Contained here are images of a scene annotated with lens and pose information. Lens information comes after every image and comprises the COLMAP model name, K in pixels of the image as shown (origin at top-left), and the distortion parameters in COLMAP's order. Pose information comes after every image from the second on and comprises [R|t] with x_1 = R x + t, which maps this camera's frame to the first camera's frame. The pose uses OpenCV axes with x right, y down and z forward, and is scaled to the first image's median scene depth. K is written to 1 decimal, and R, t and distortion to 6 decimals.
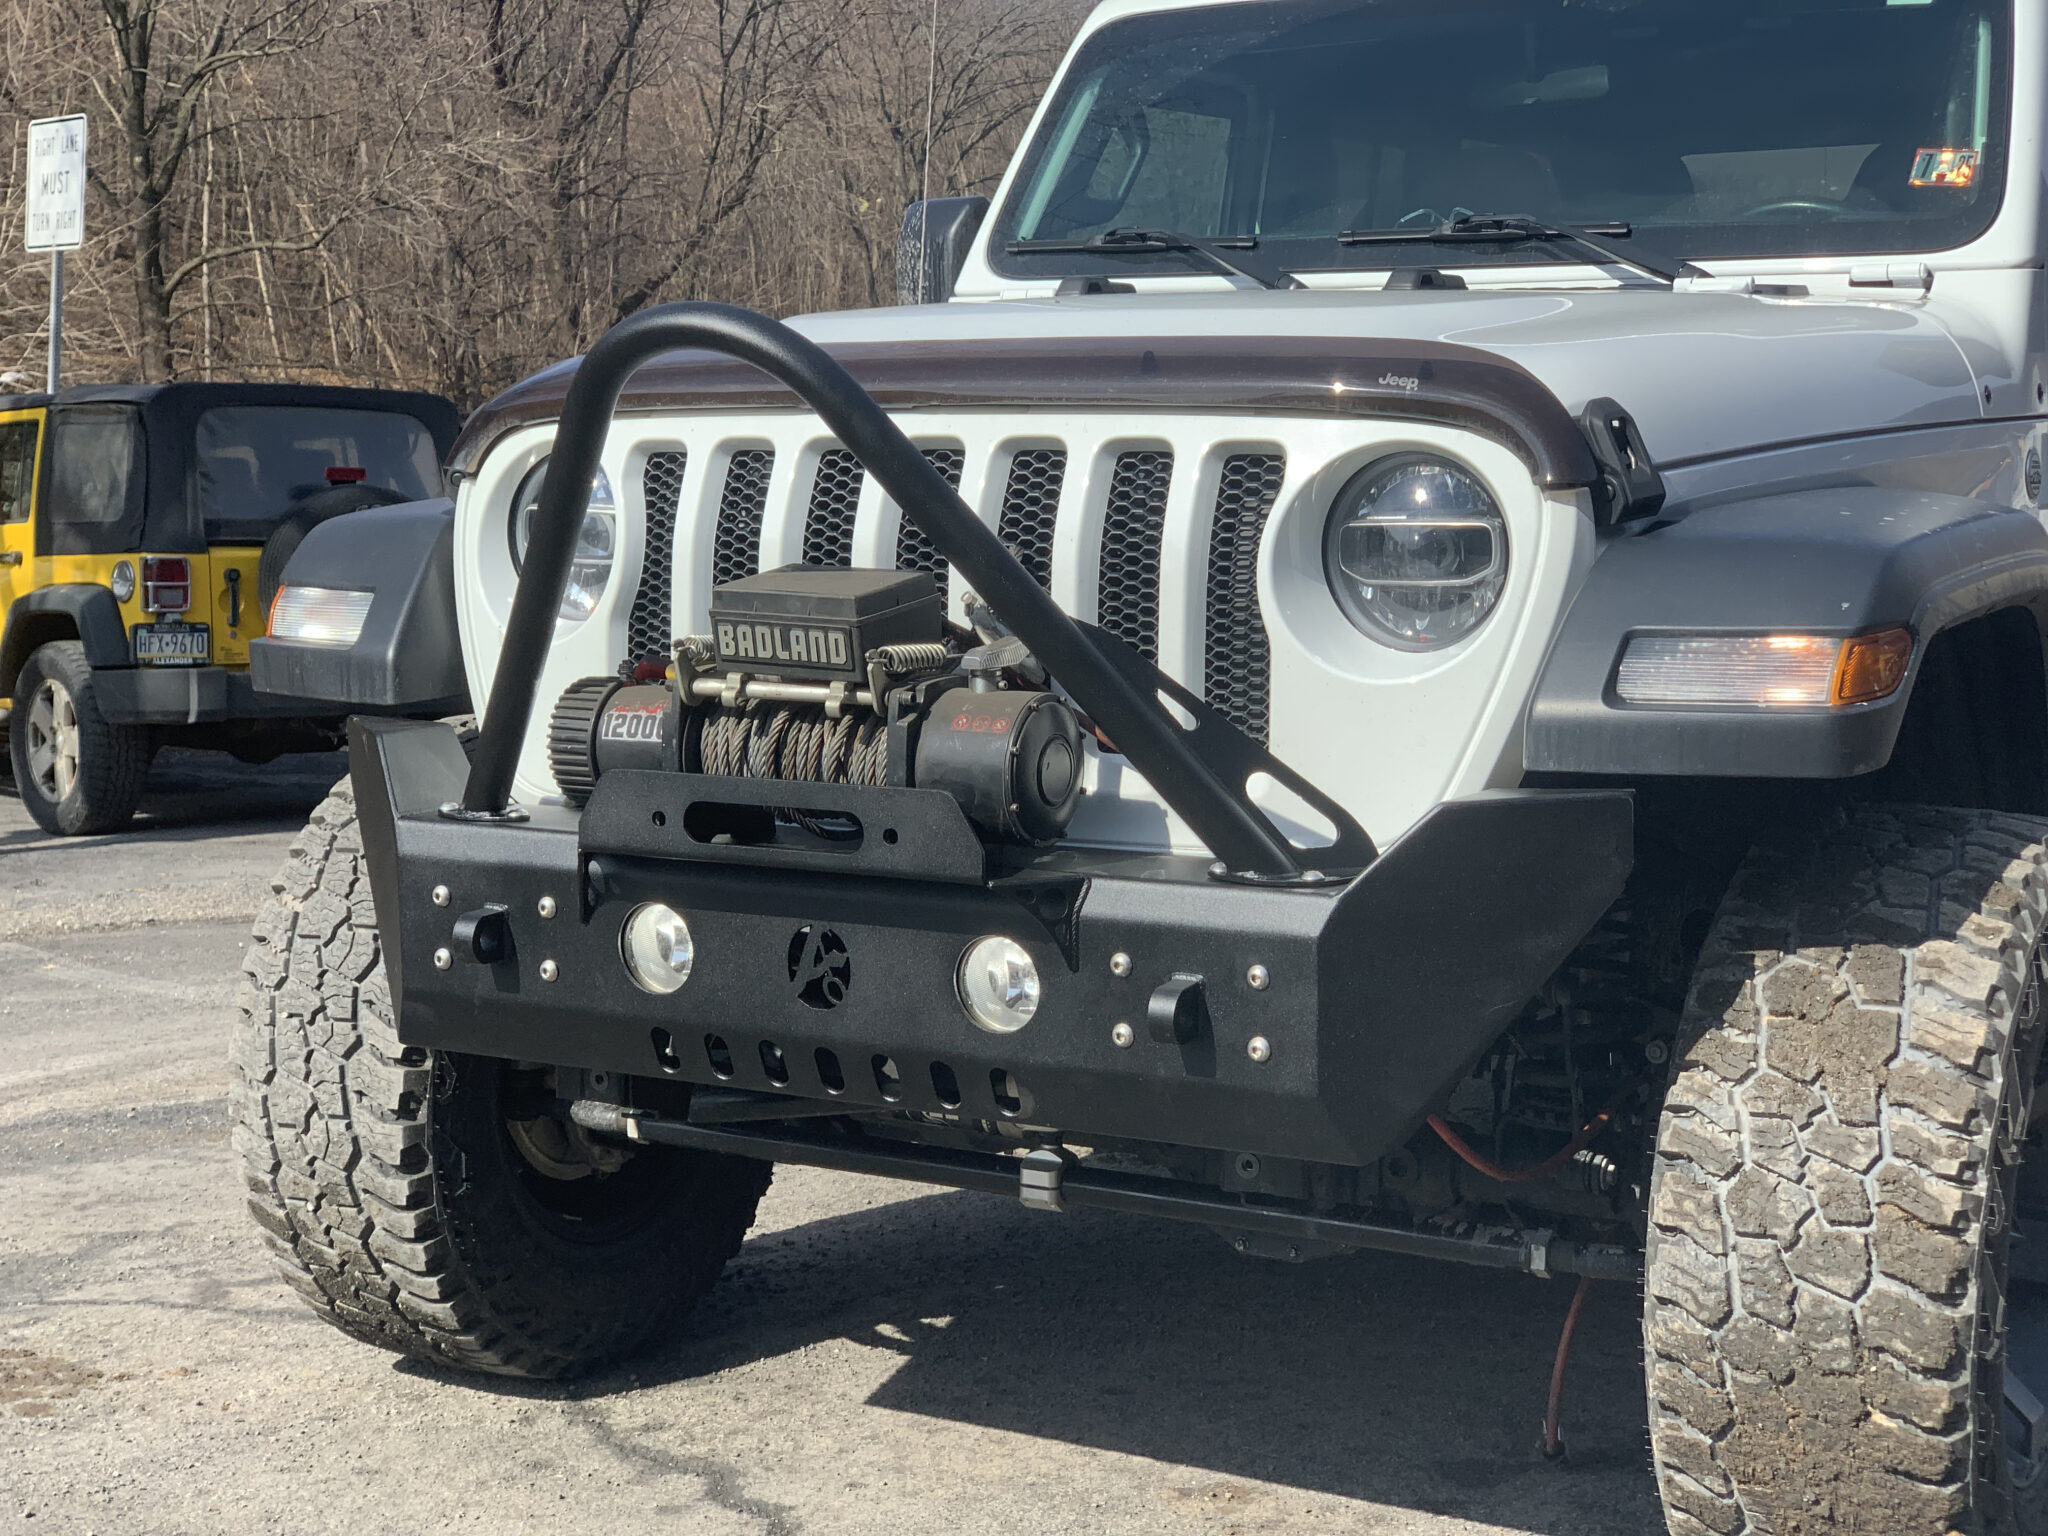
lens RADIAL K [[3046.8, 0, 1018.1], [0, 3046.8, 736.0], [0, 0, 1]] dist [0.239710, -0.937667]
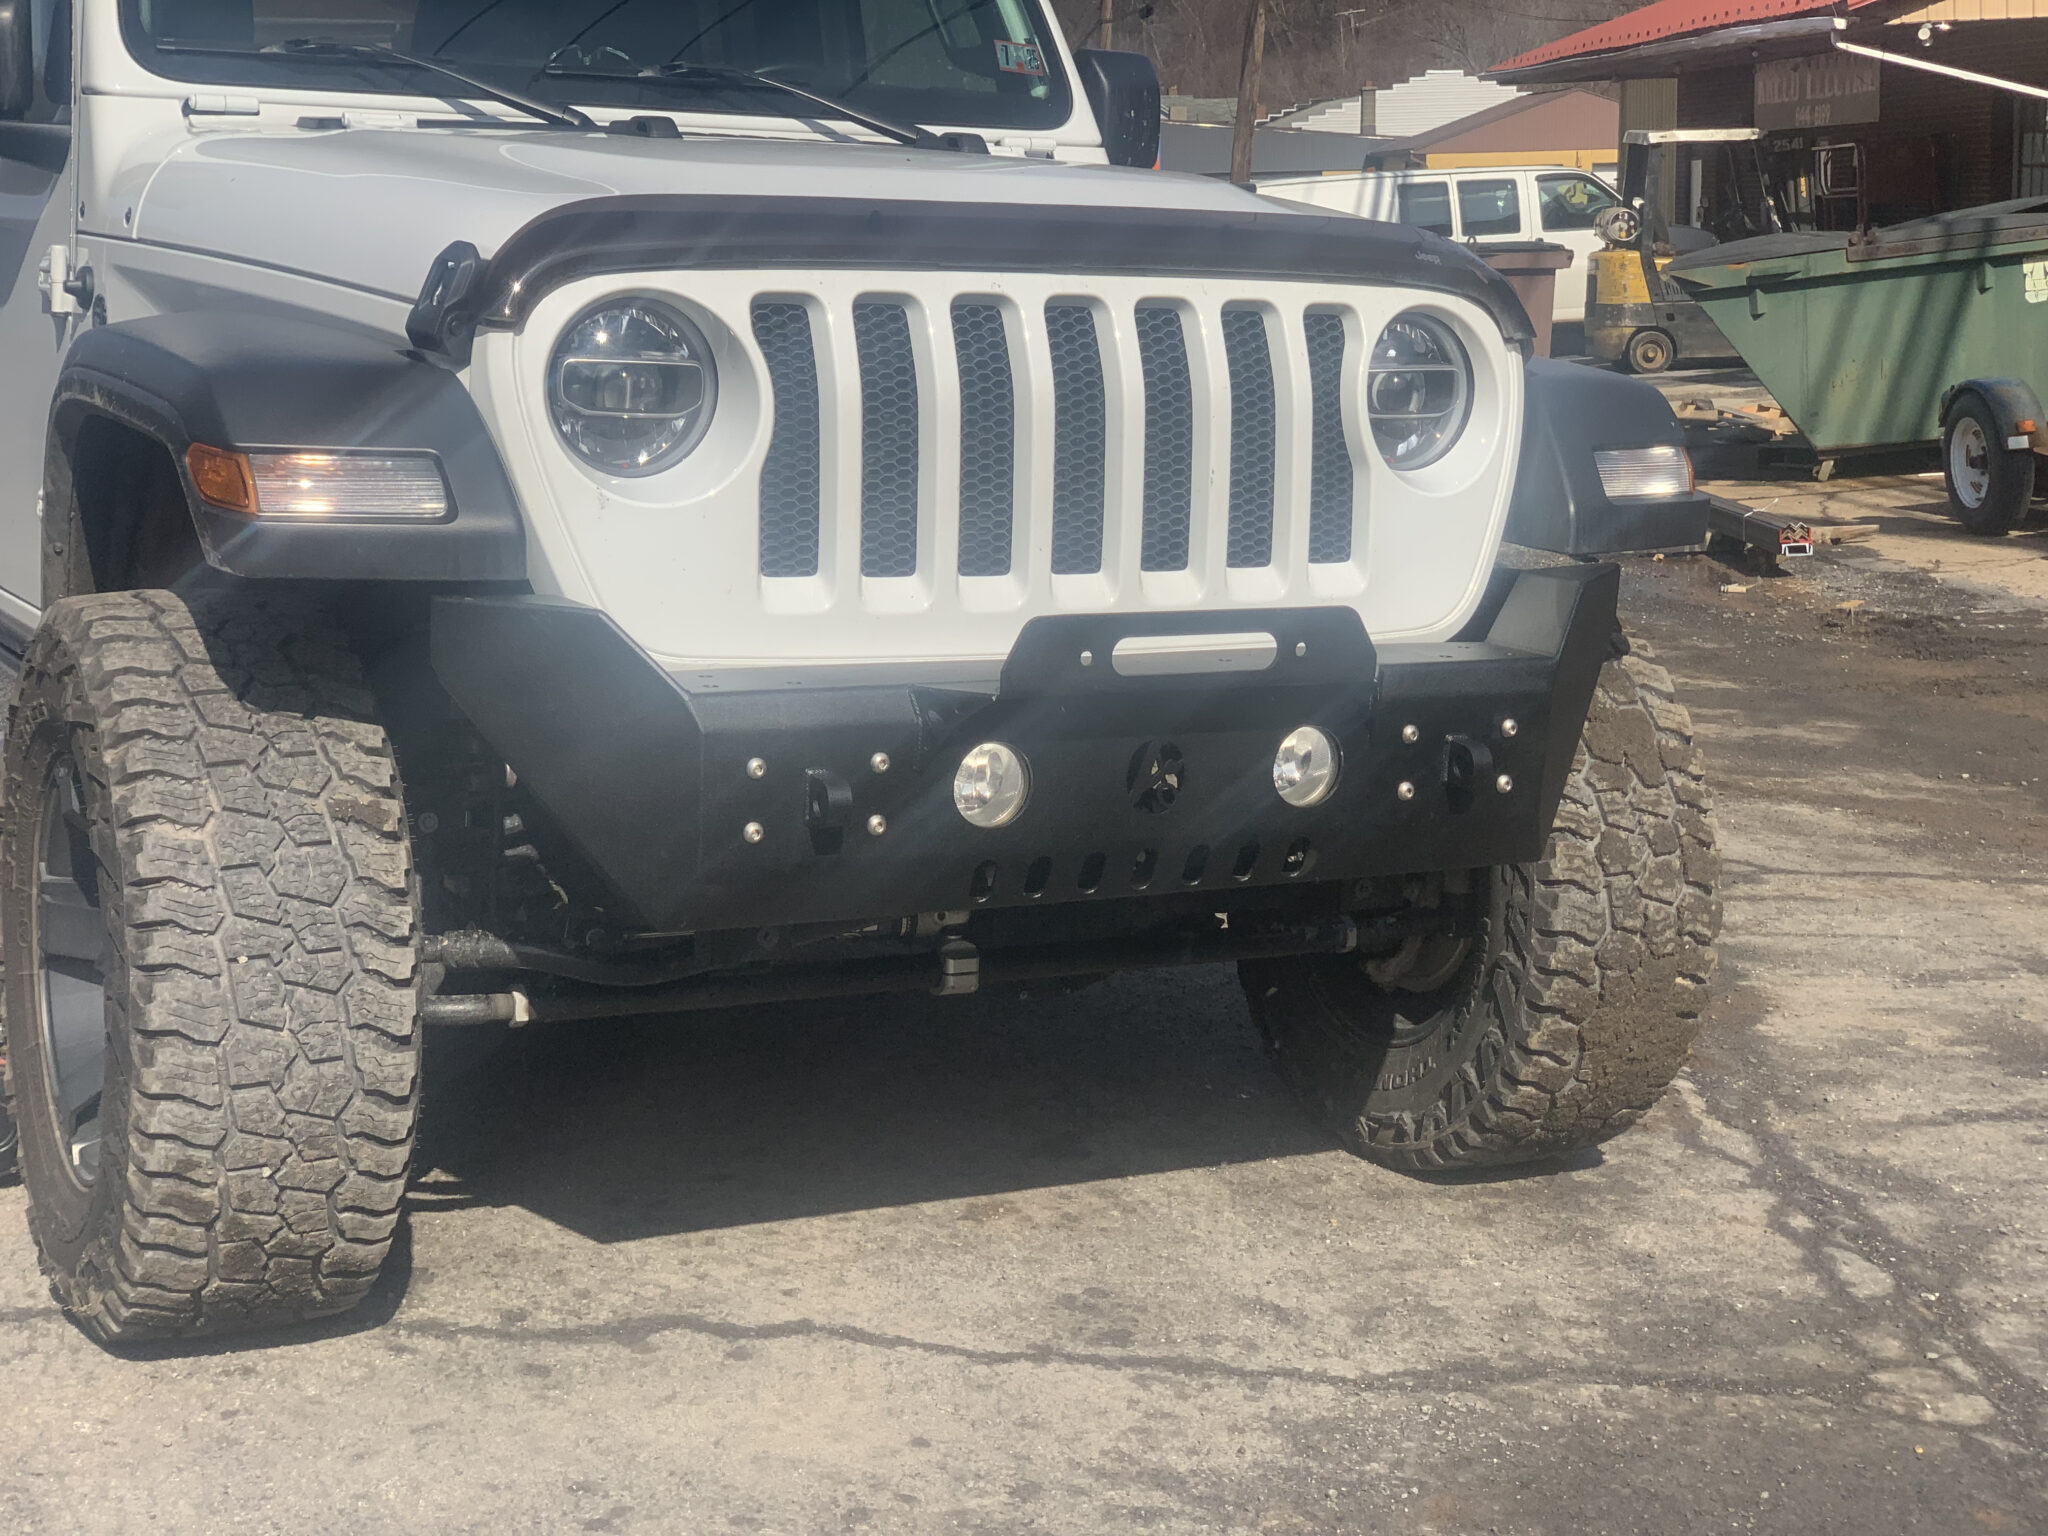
lens RADIAL K [[3046.8, 0, 1018.1], [0, 3046.8, 736.0], [0, 0, 1]] dist [0.239710, -0.937667]
pose [[0.547380, -0.119092, 0.828367, -0.829236], [0.053787, 0.992783, 0.107188, -0.052500], [-0.835154, -0.014117, 0.549835, 0.347181]]
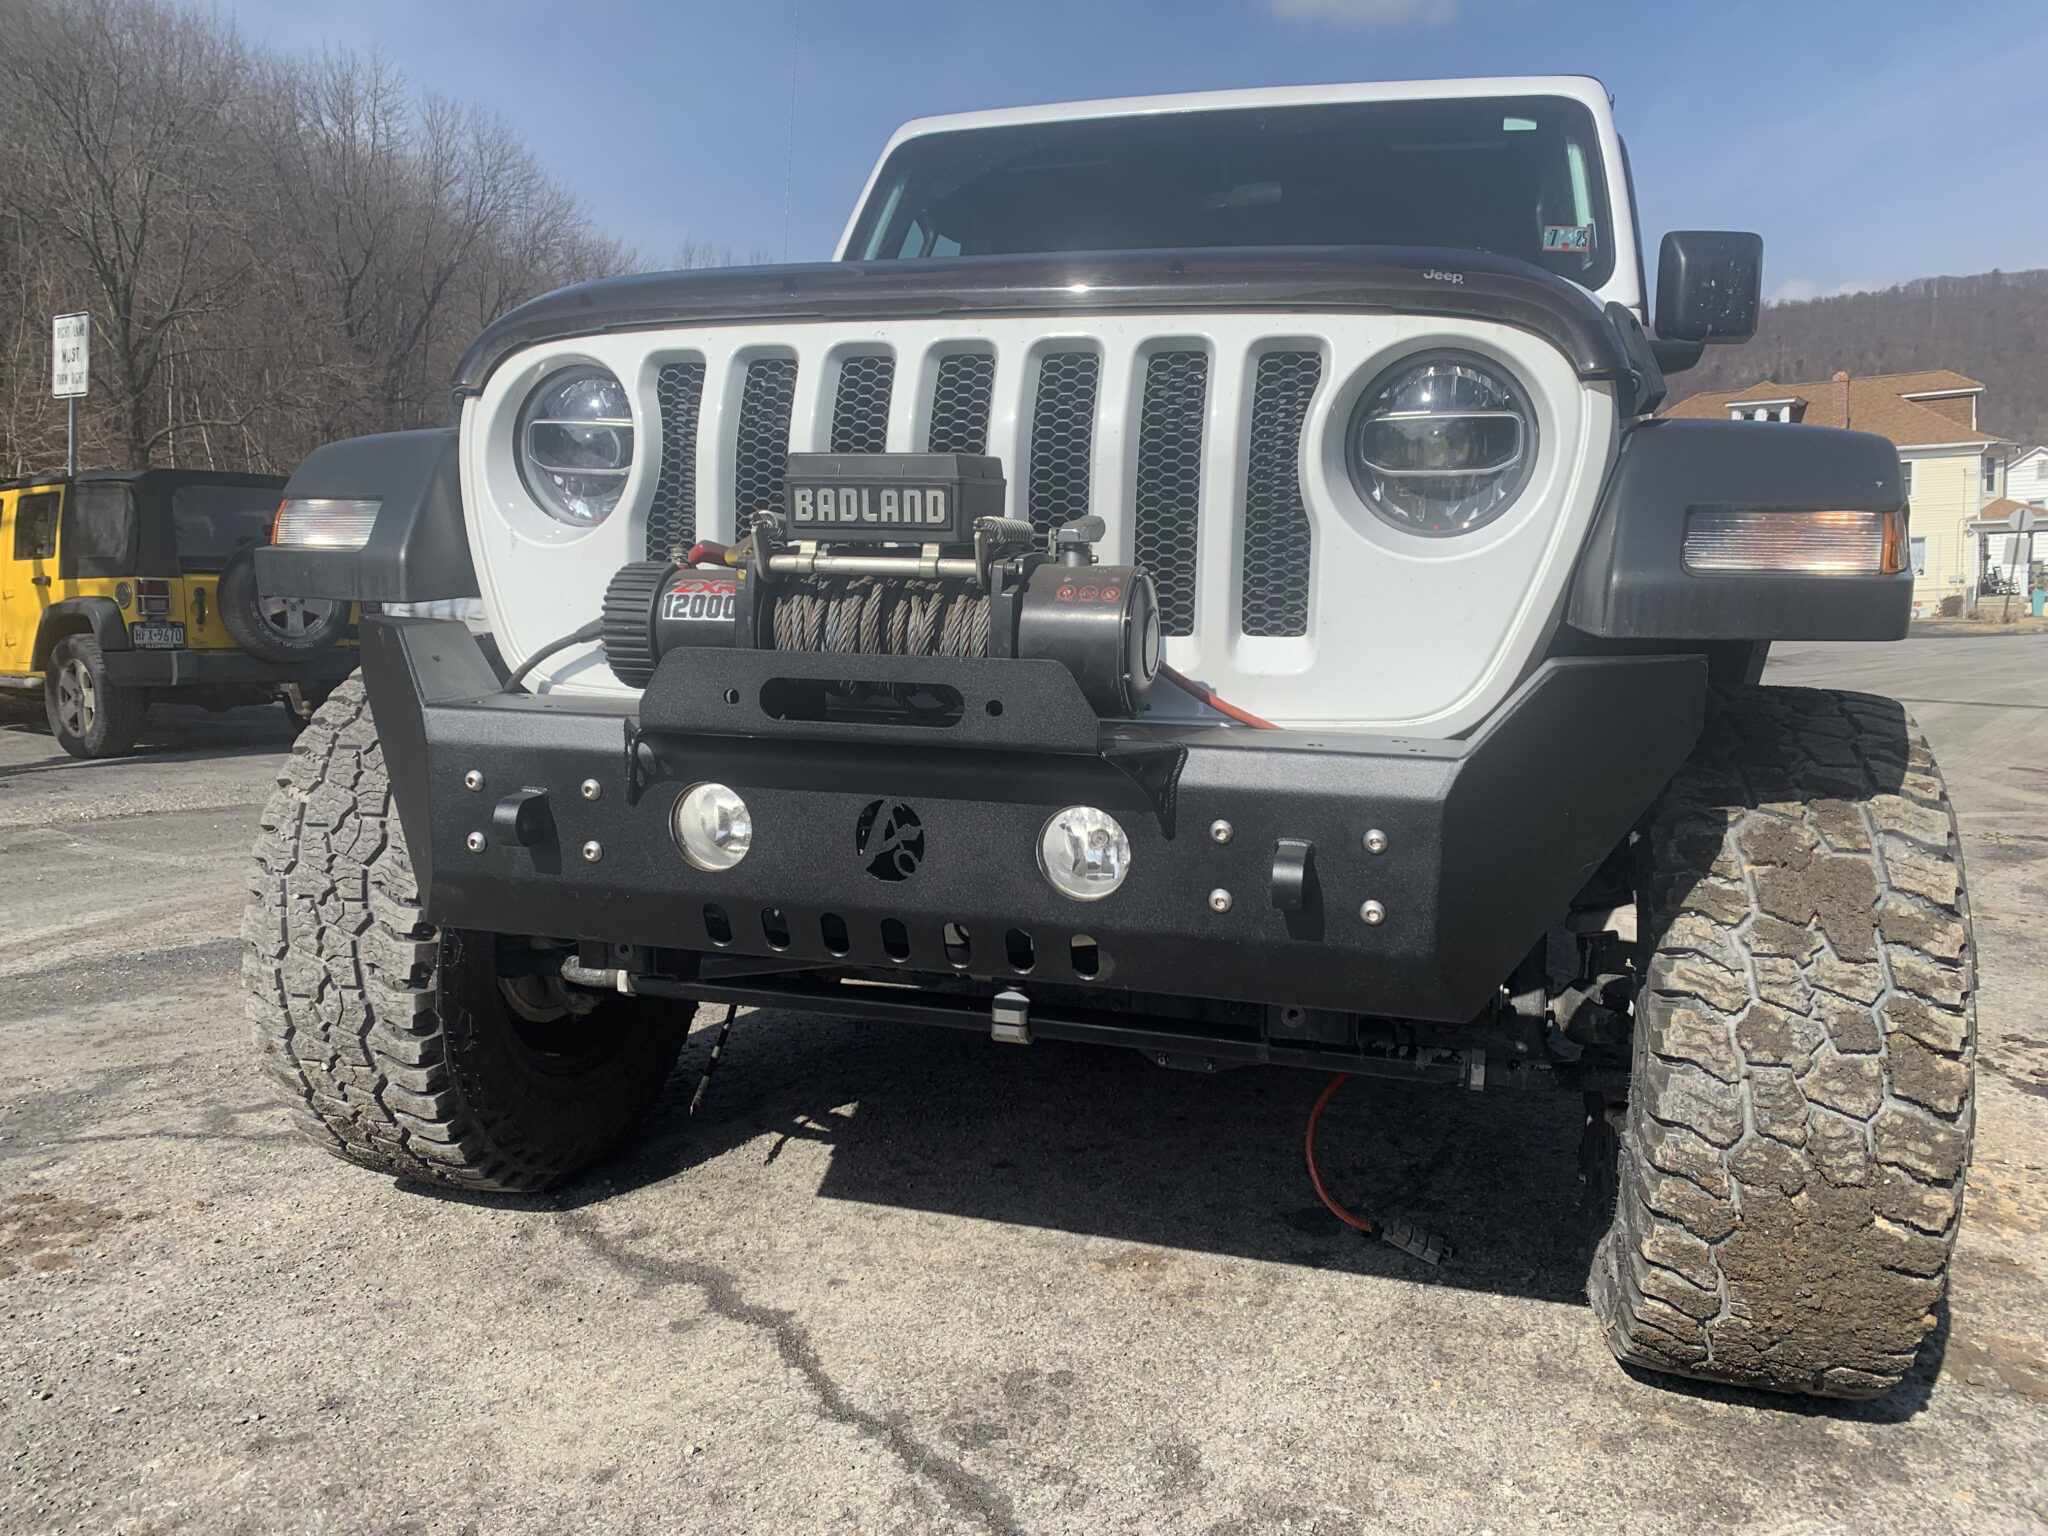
lens RADIAL K [[1578.5, 0, 1020.9], [0, 1578.5, 751.0], [0, 0, 1]] dist [0.016095, 0.006138]
pose [[0.973311, -0.014655, 0.229021, -0.115149], [0.007530, 0.999461, 0.031953, 0.022642], [-0.229366, -0.029375, 0.972897, 0.393276]]
